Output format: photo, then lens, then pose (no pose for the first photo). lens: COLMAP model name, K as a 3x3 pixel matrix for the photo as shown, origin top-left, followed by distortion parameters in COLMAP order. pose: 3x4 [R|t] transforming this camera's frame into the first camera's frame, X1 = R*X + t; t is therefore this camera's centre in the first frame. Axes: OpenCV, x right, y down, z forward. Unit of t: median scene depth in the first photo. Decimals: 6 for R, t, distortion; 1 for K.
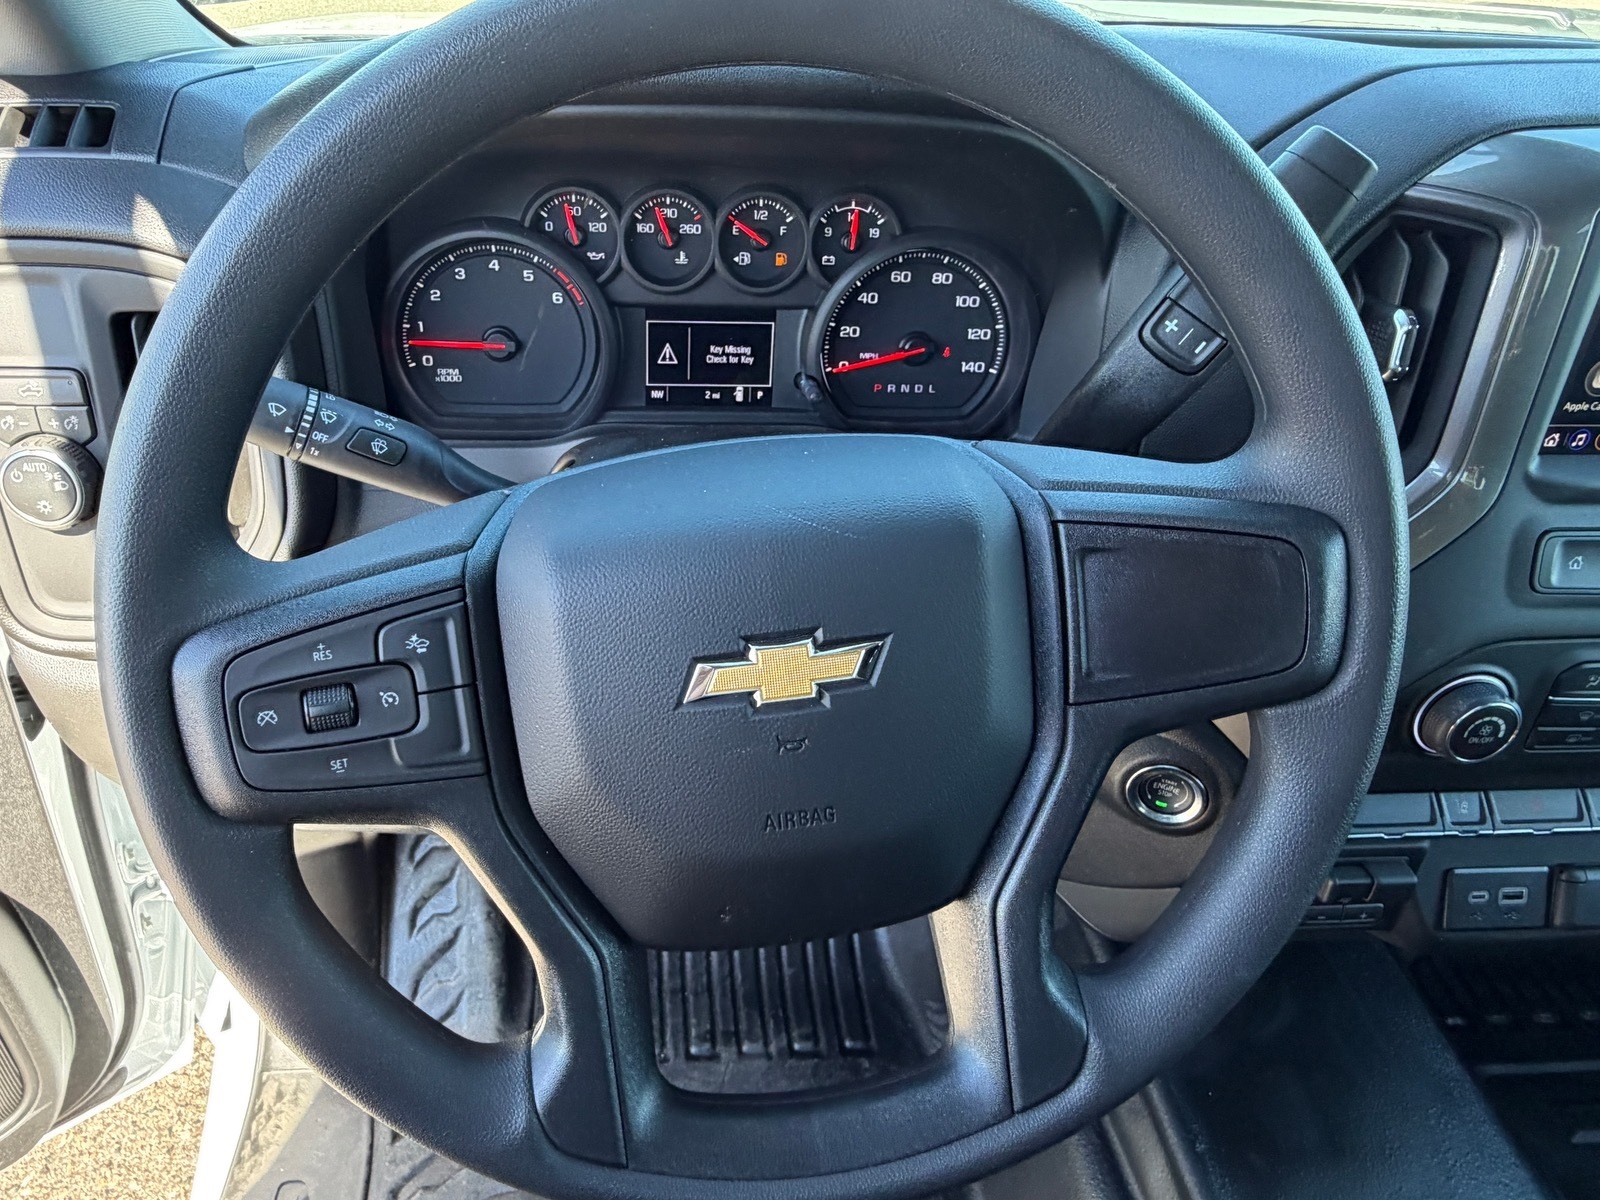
lens RADIAL K [[1023.3, 0, 716.8], [0, 1023.3, 597.2], [0, 0, 1]] dist [0.000013, -0.001468]
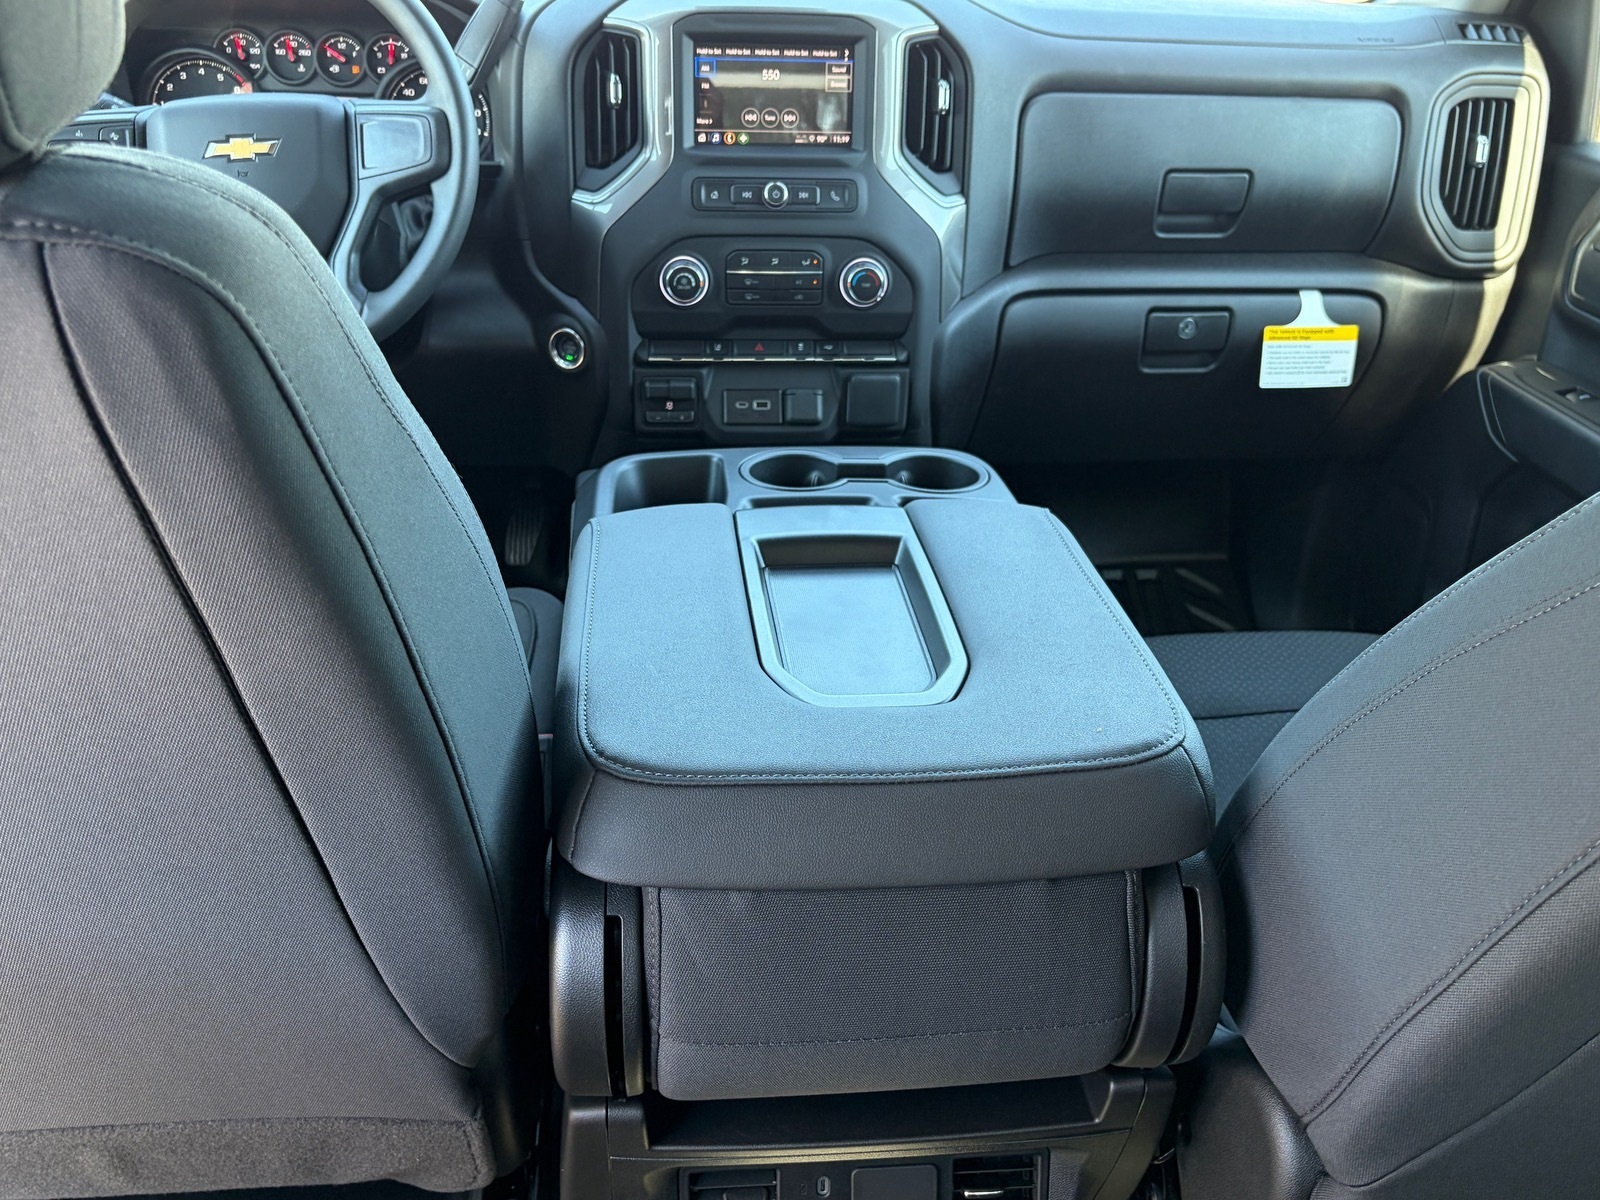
lens RADIAL K [[1462.1, 0, 800.0], [0, 1462.1, 600.0], [0, 0, 1]] dist [0.009996, 0.015658]
pose [[0.999644, -0.012720, 0.023439, 0.822796], [0.015512, 0.992277, -0.123065, 1.009215], [-0.021693, 0.123384, 0.992122, -1.620724]]
